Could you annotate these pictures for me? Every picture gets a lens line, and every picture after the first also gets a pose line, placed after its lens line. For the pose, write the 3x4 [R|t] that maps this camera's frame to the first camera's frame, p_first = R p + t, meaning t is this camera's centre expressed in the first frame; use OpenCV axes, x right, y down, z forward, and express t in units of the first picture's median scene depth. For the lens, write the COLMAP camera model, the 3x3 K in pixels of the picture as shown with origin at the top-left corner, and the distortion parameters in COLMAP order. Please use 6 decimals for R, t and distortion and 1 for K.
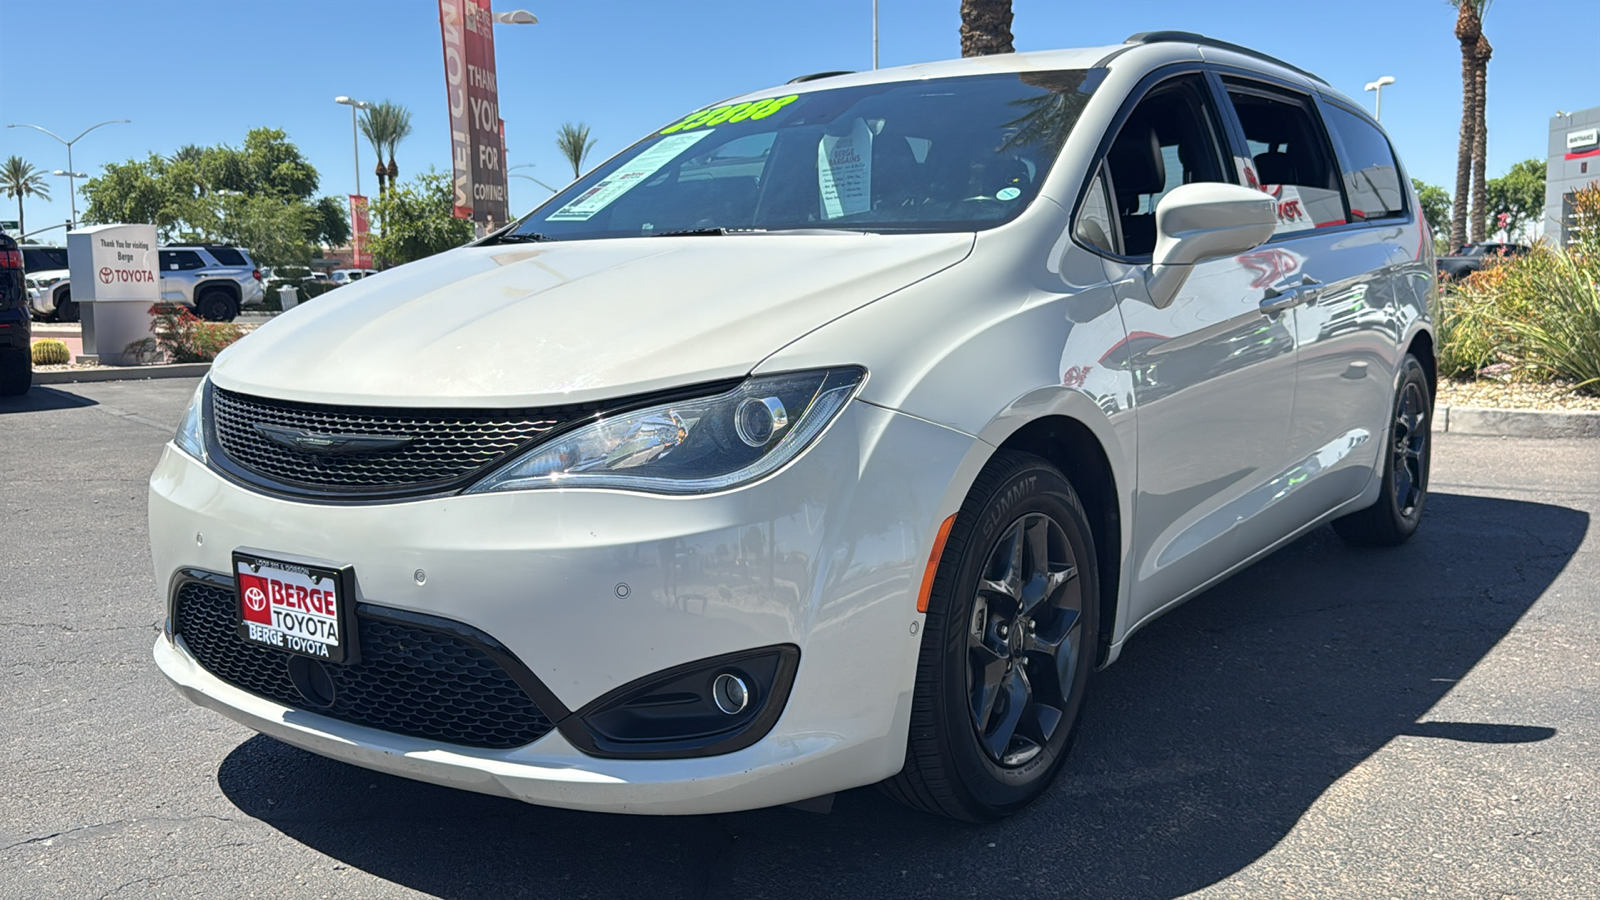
lens RADIAL K [[1398.0, 0, 800.0], [0, 1398.0, 450.0], [0, 0, 1]] dist [0.150197, -0.307738]
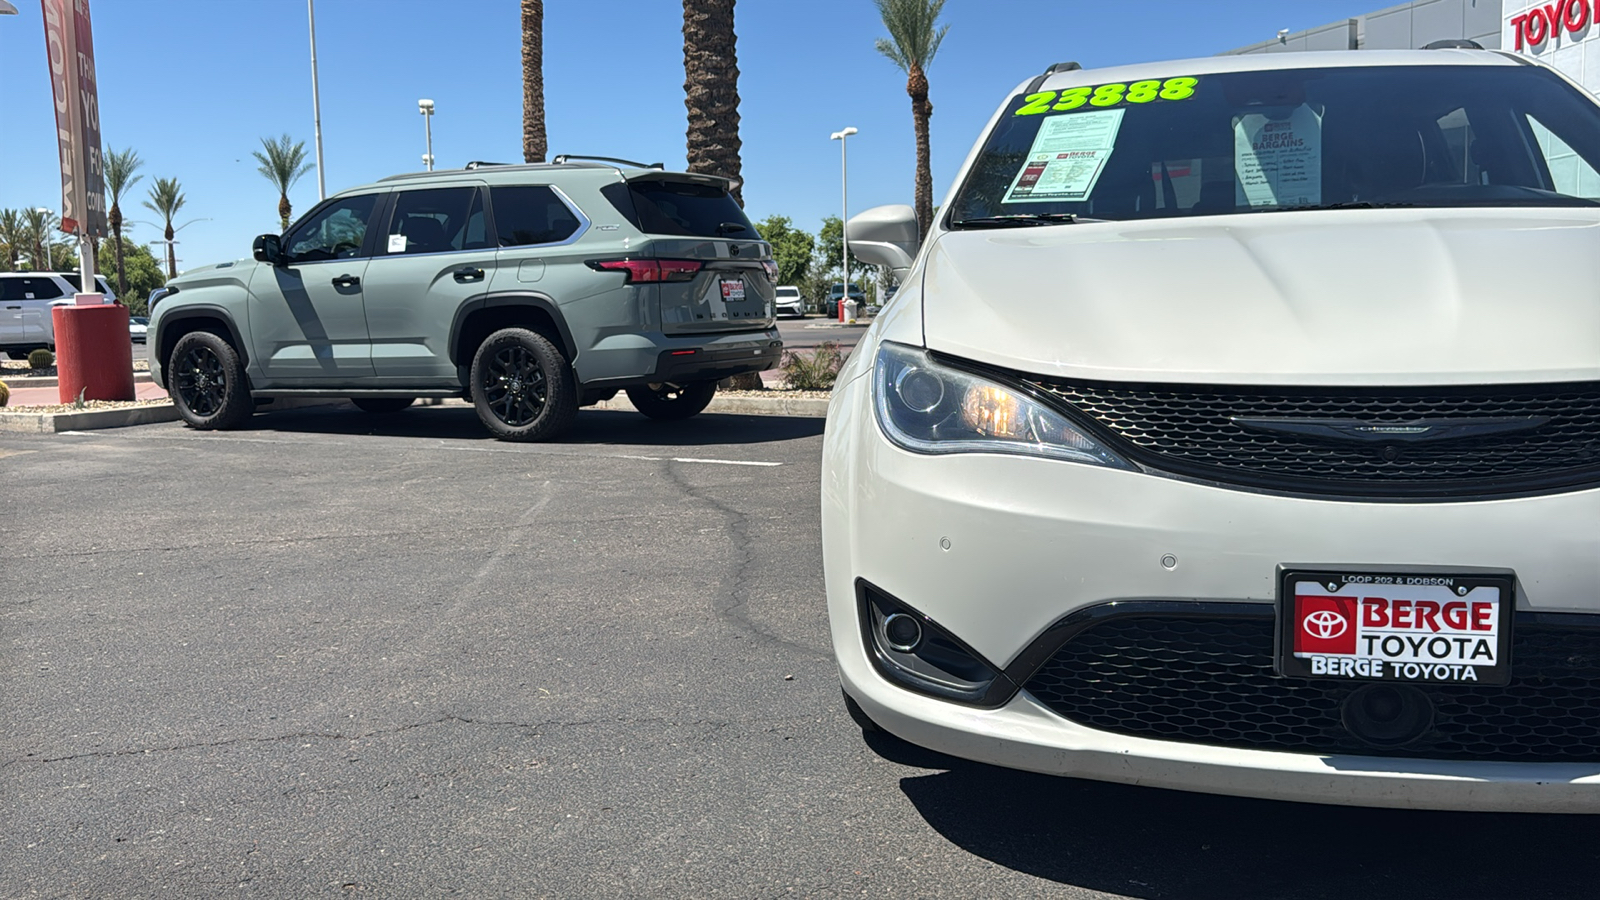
lens RADIAL K [[1398.0, 0, 800.0], [0, 1398.0, 450.0], [0, 0, 1]] dist [0.150197, -0.307738]
pose [[0.914769, -0.047849, 0.401135, -0.998643], [0.058324, 0.998200, -0.013934, -0.002830], [-0.399746, 0.036142, 0.915913, 0.365437]]
